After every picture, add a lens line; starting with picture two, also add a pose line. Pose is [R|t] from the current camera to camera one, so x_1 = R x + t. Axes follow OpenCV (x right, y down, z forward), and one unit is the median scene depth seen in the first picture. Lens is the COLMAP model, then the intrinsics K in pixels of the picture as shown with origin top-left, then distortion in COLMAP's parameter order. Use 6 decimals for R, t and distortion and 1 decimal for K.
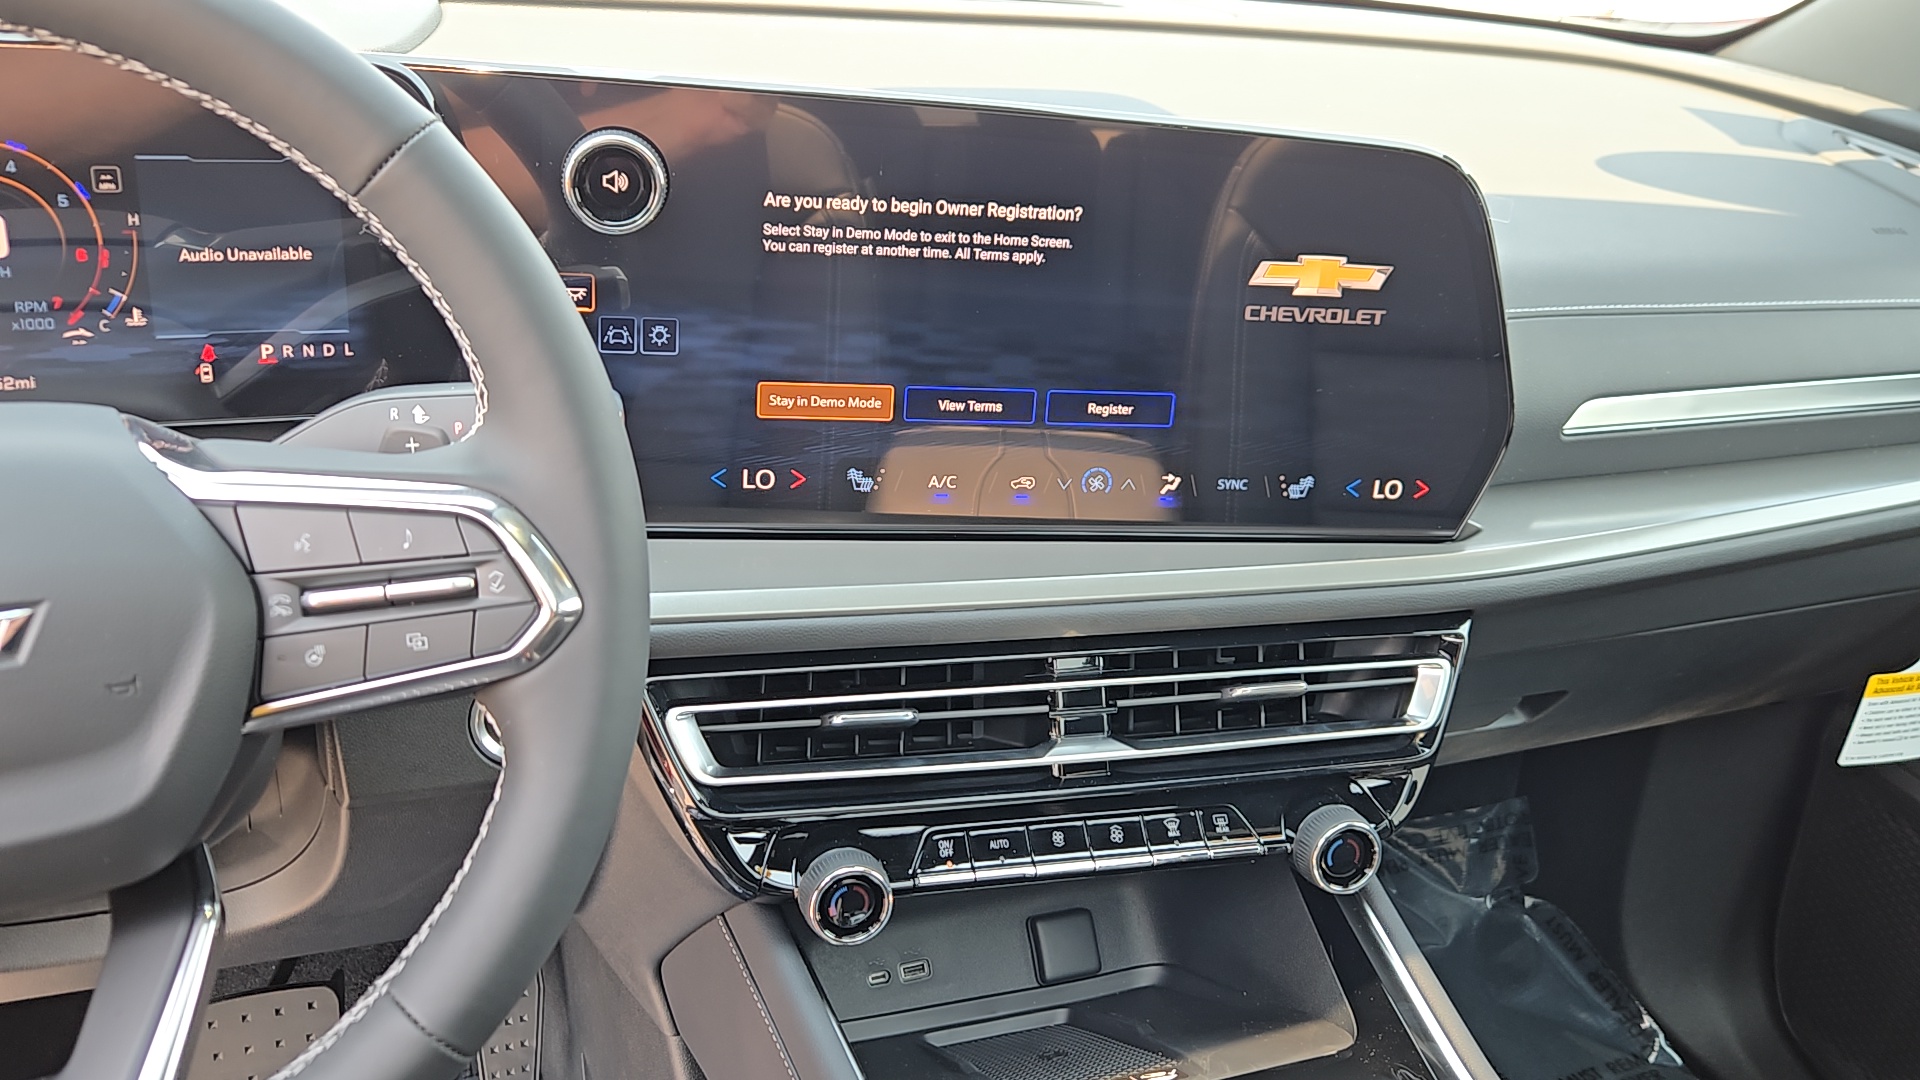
lens RADIAL K [[1613.9, 0, 952.7], [0, 1613.9, 538.9], [0, 0, 1]] dist [0.001856, 0.002070]
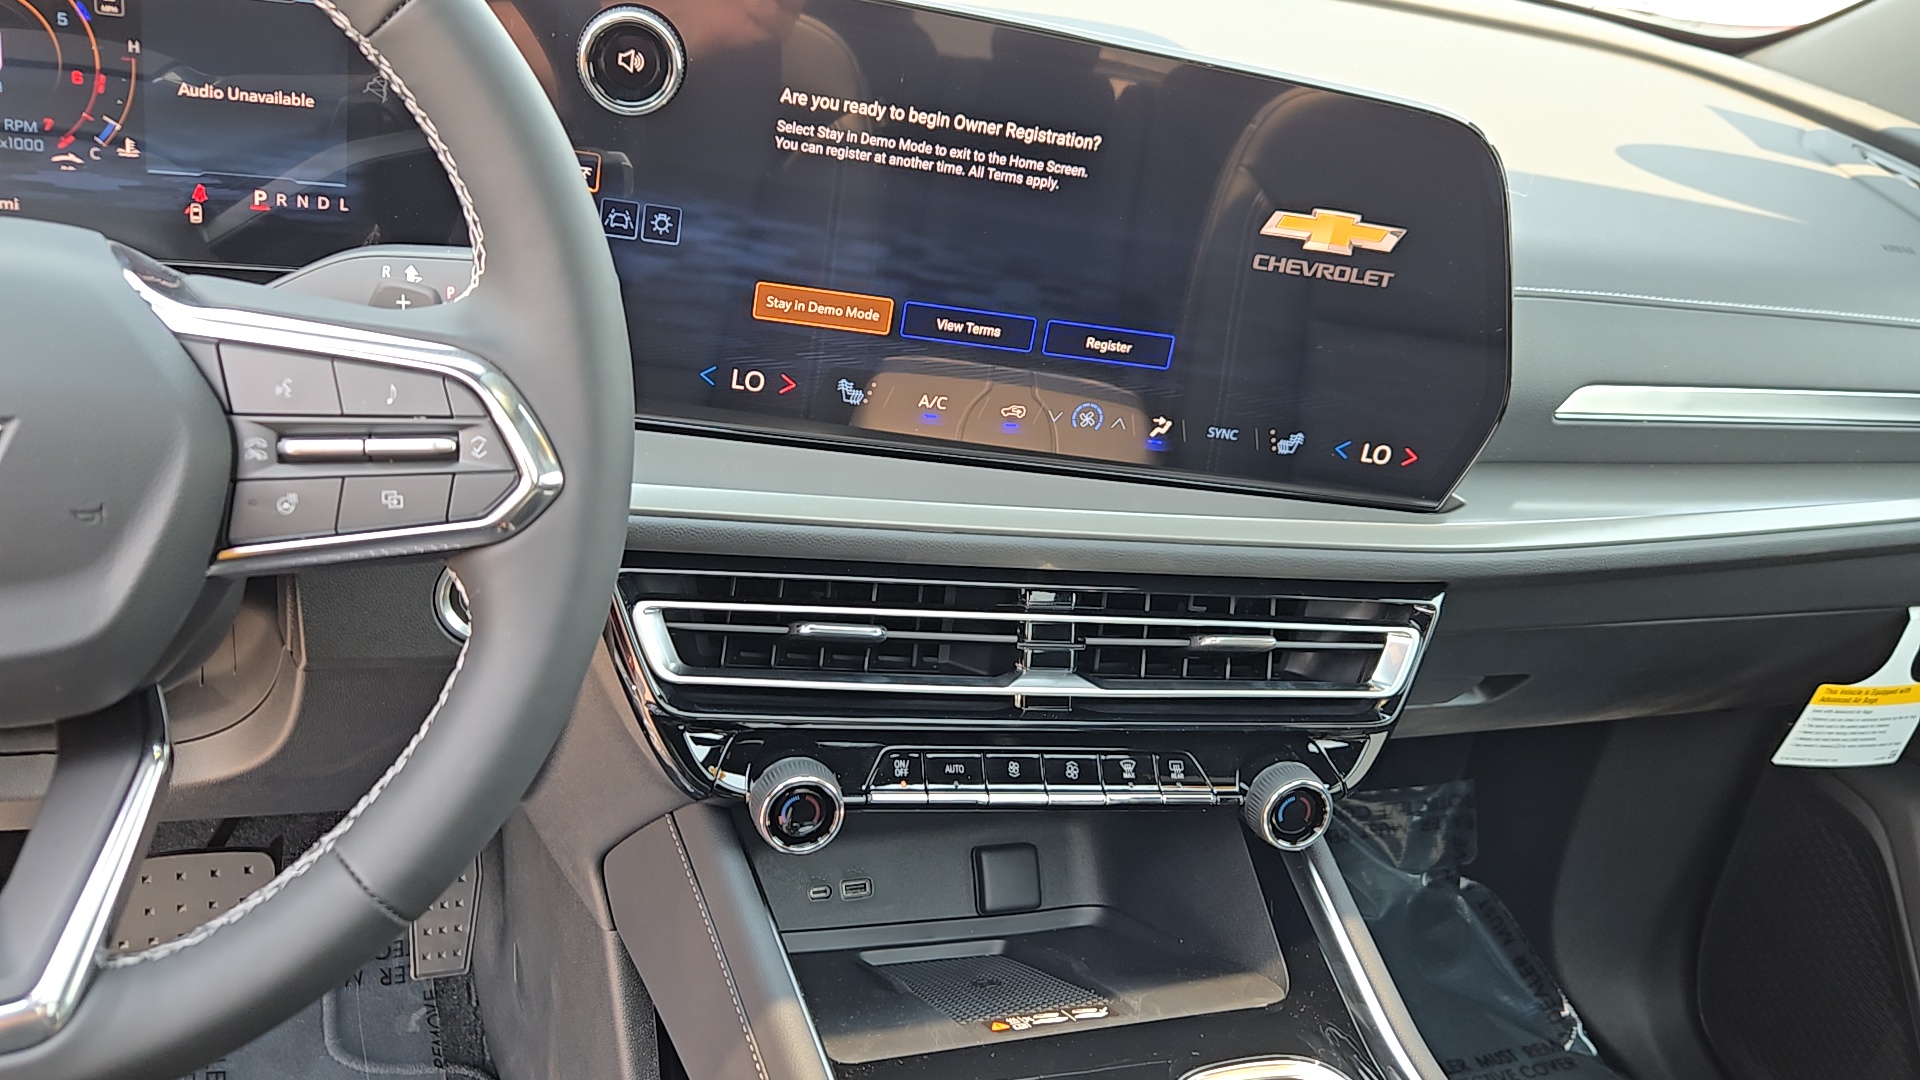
lens RADIAL K [[1613.9, 0, 952.7], [0, 1613.9, 538.9], [0, 0, 1]] dist [0.001856, 0.002070]
pose [[0.995141, 0.096309, 0.020488, -0.006851], [-0.096984, 0.994671, 0.034973, 0.013205], [-0.017011, -0.036790, 0.999178, 0.007586]]
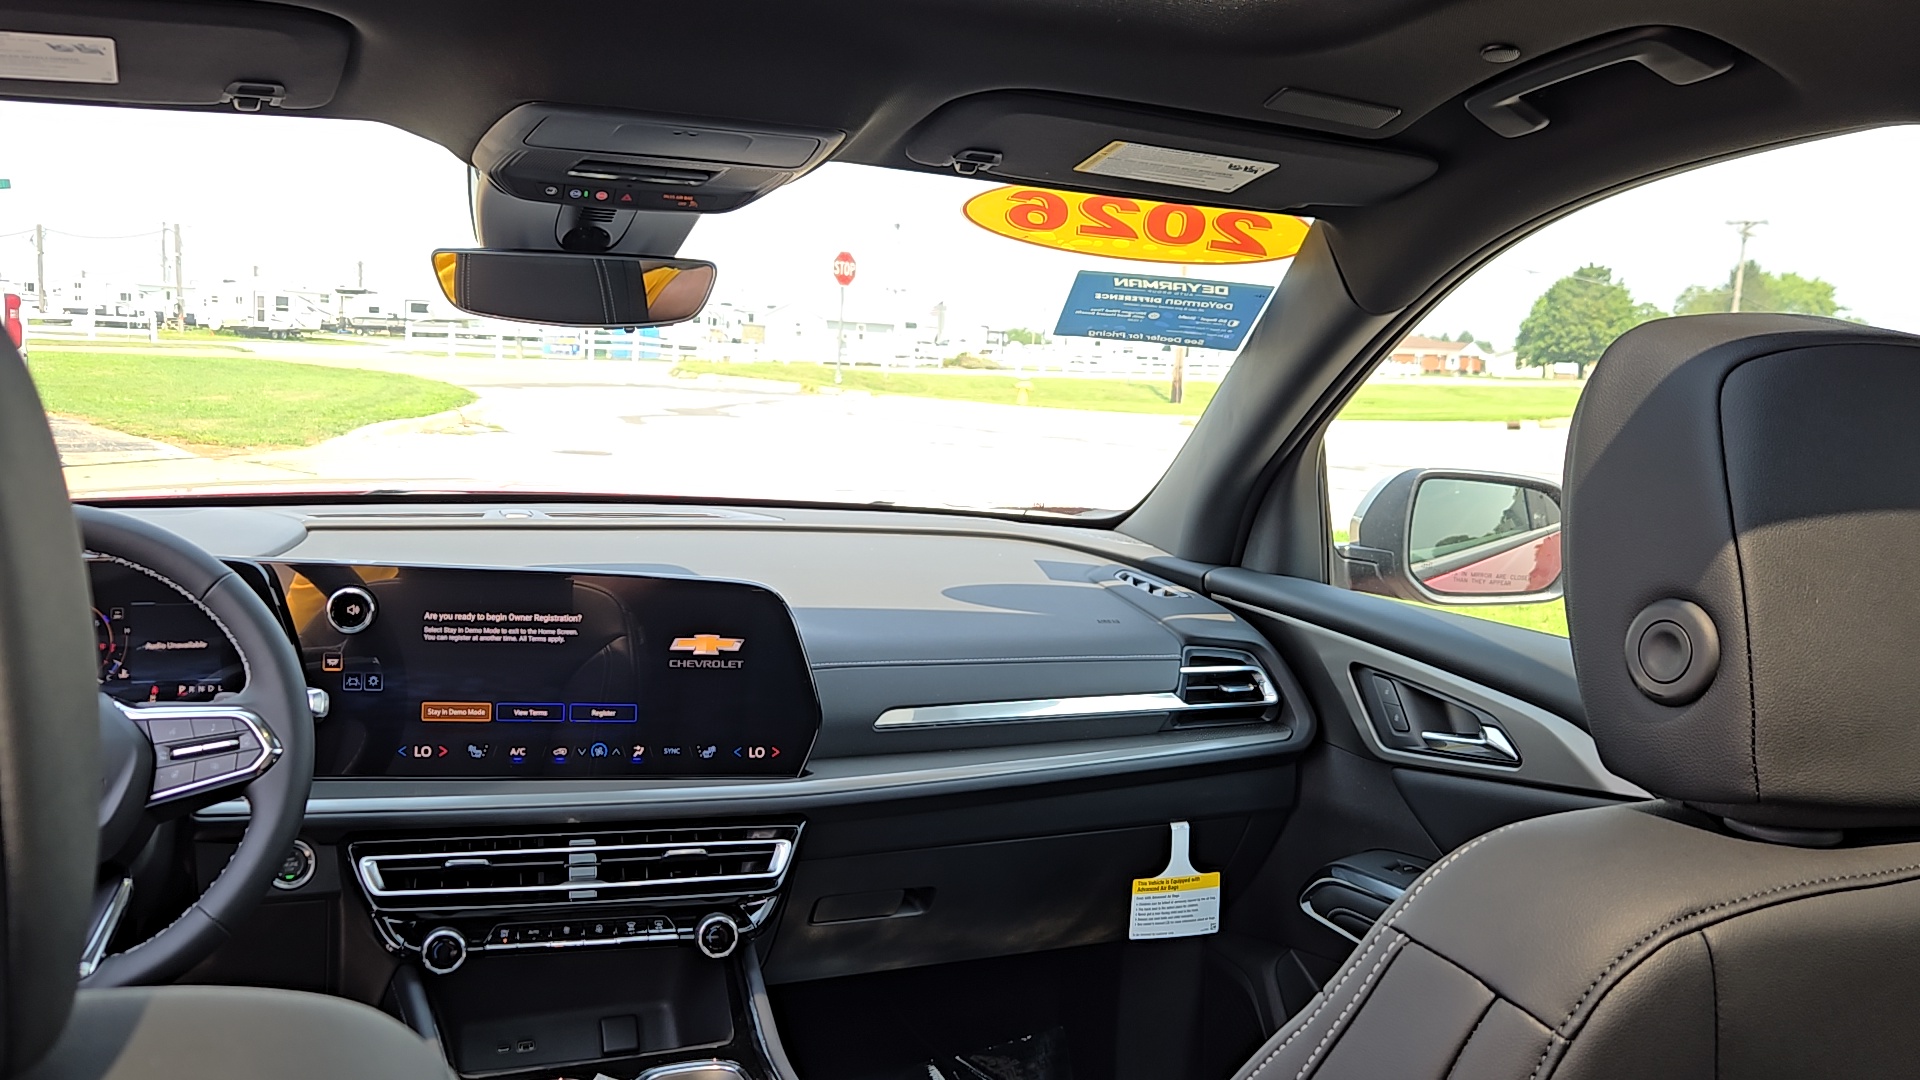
lens RADIAL K [[1631.5, 0, 968.6], [0, 1631.5, 541.1], [0, 0, 1]] dist [0.004784, 0.005503]
pose [[0.999279, -0.037950, 0.001089, 0.592729], [0.036604, 0.955448, -0.292880, 0.348125], [0.010075, 0.292708, 0.956149, -1.070309]]
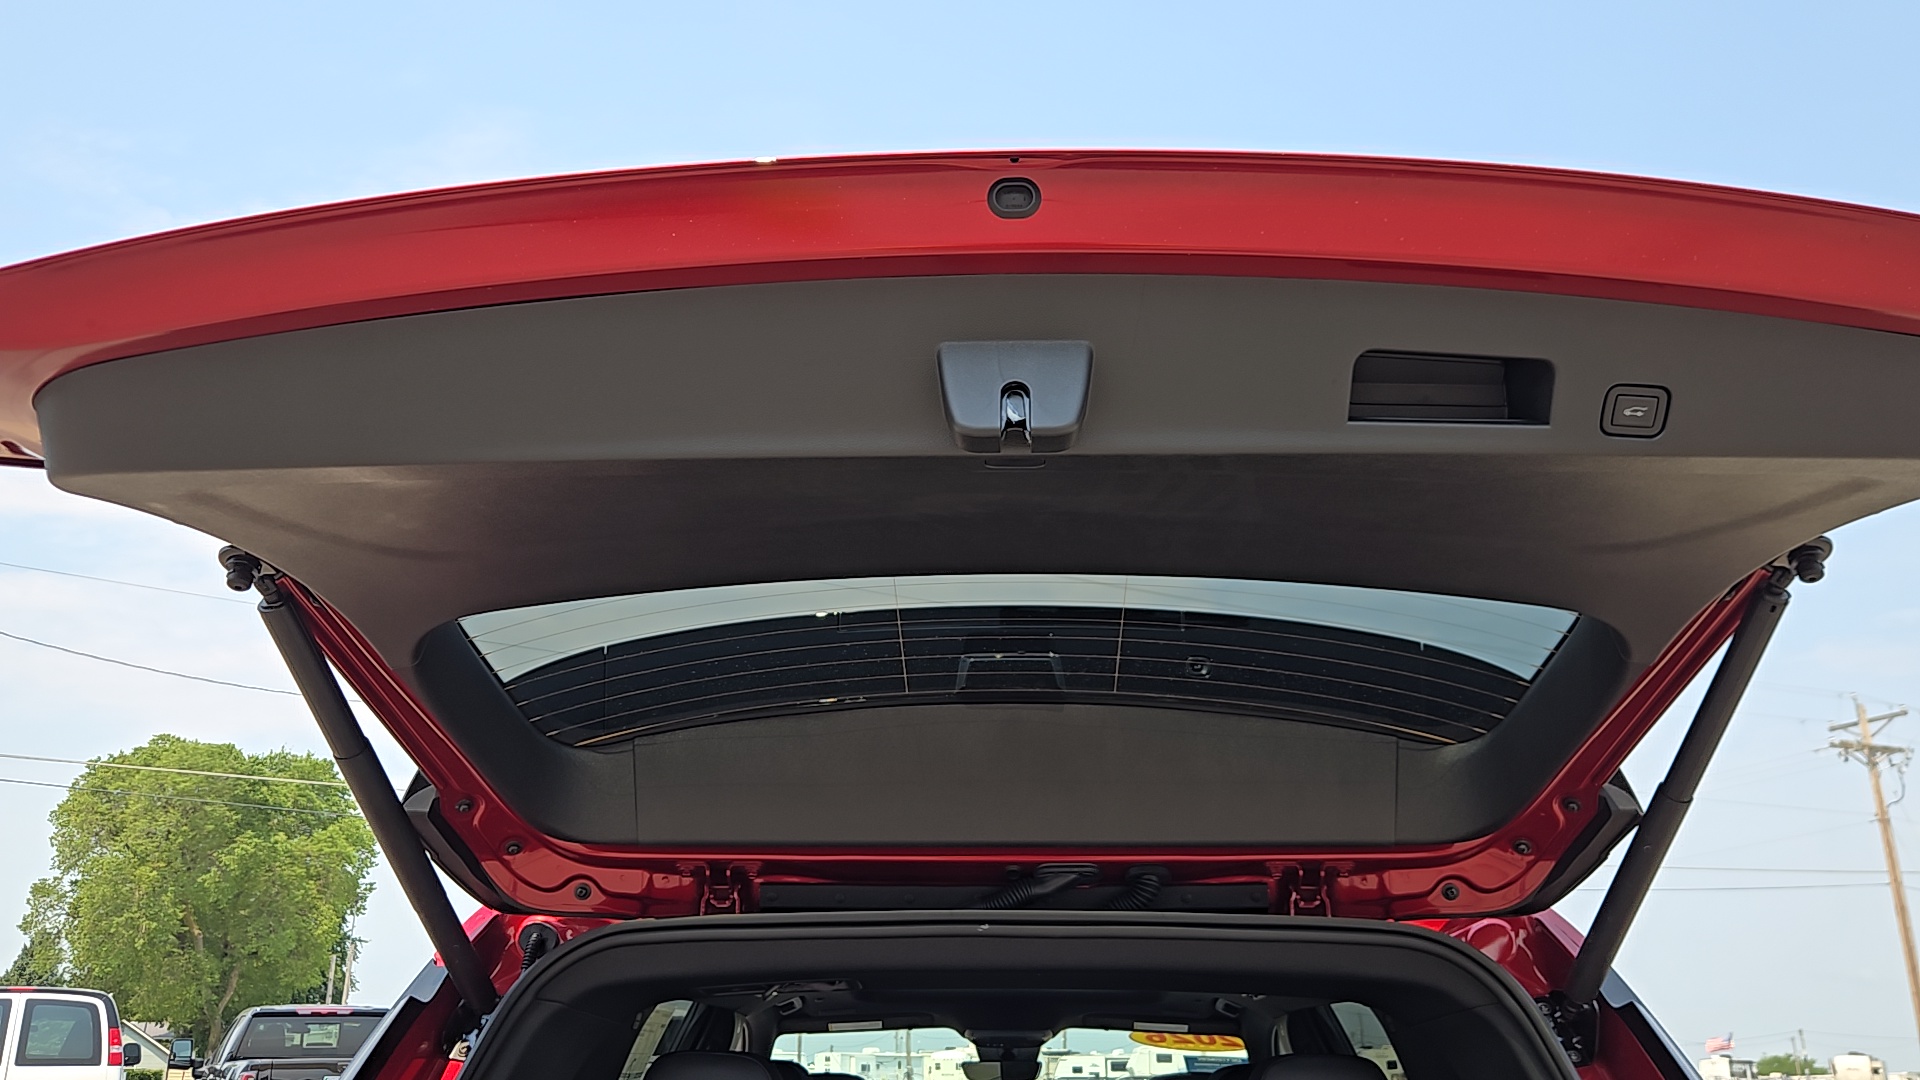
lens RADIAL K [[1651.8, 0, 957.4], [0, 1651.8, 484.0], [0, 0, 1]] dist [0.003871, -0.002234]
pose [[0.913035, -0.206321, -0.351851, 2.767675], [-0.101071, 0.721285, -0.685225, 2.300958], [0.395161, 0.661196, 0.637705, -5.098955]]
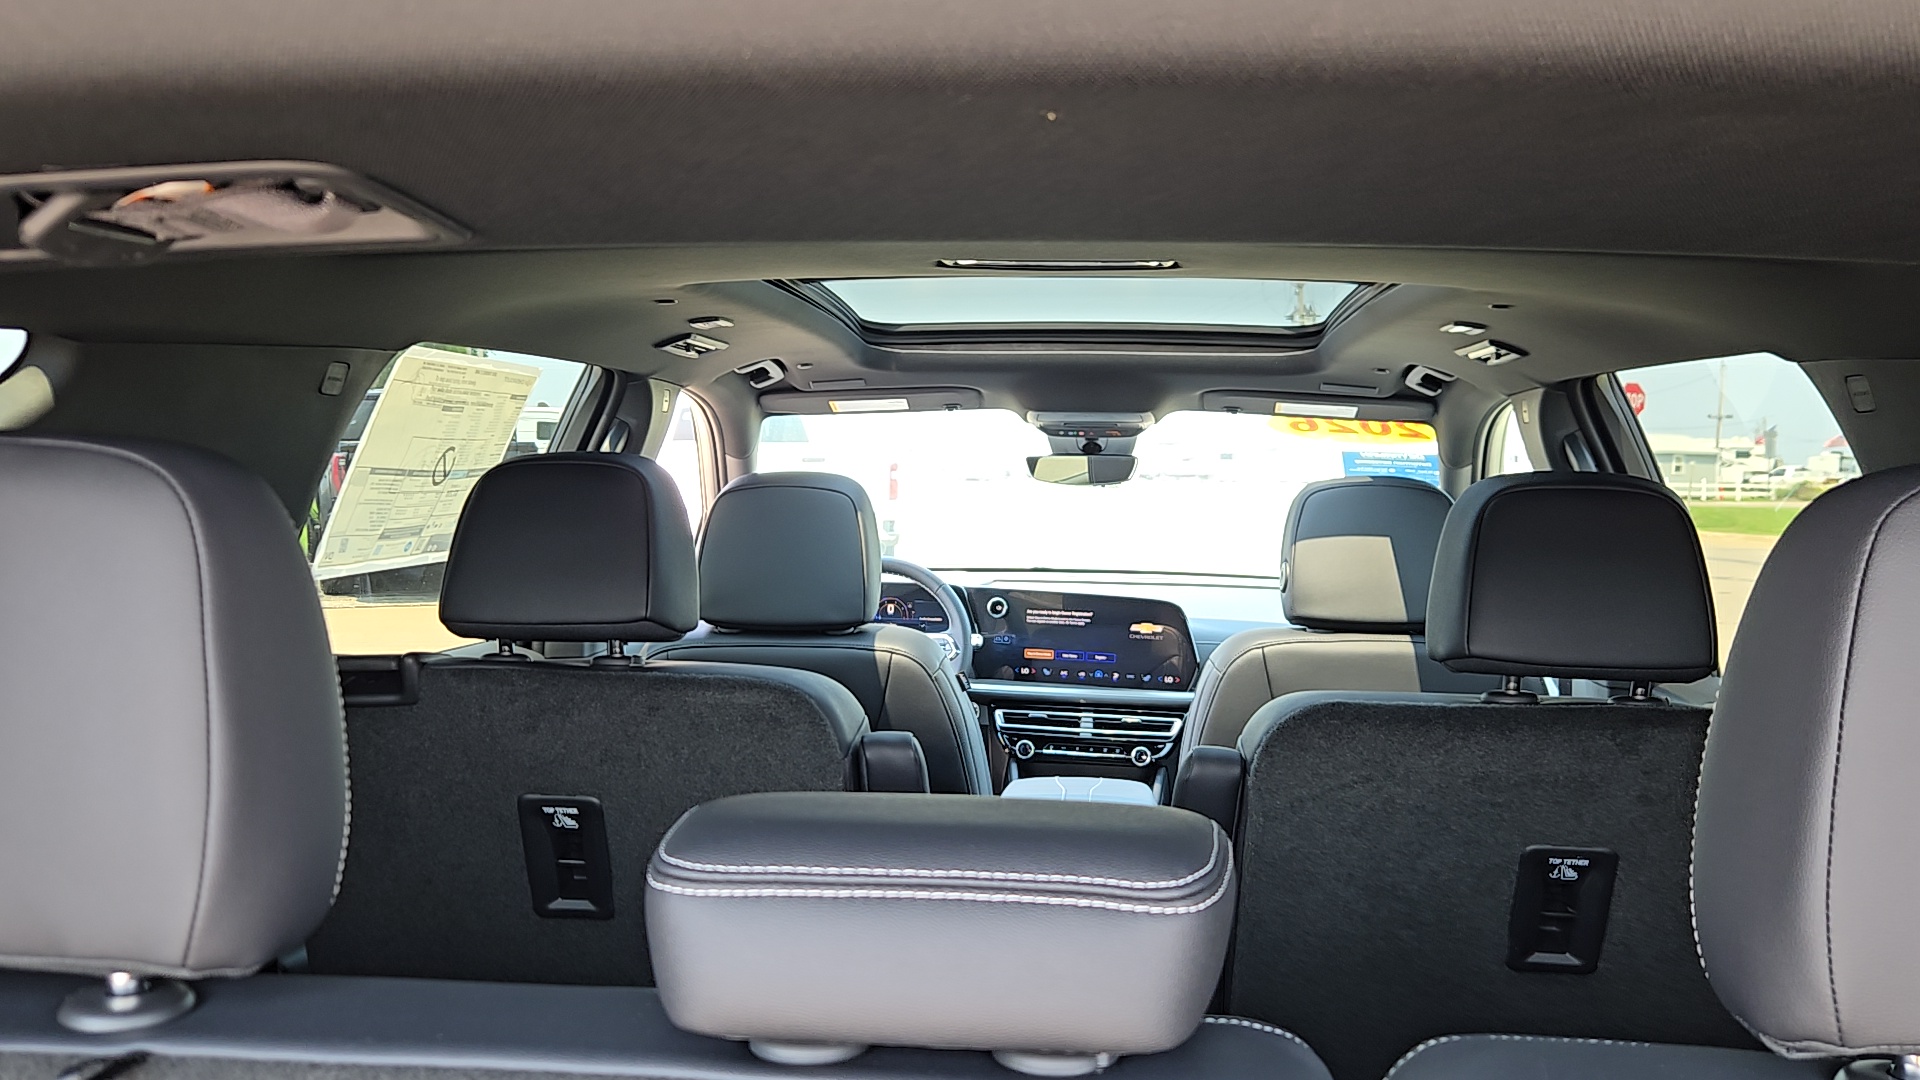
lens RADIAL K [[1605.8, 0, 960.7], [0, 1605.8, 540.4], [0, 0, 1]] dist [0.089098, -0.002014]
pose [[0.887540, -0.044895, -0.458538, 1.919000], [-0.133765, 0.927262, -0.349702, 1.302000], [0.440885, 0.371711, 0.816977, -3.109659]]
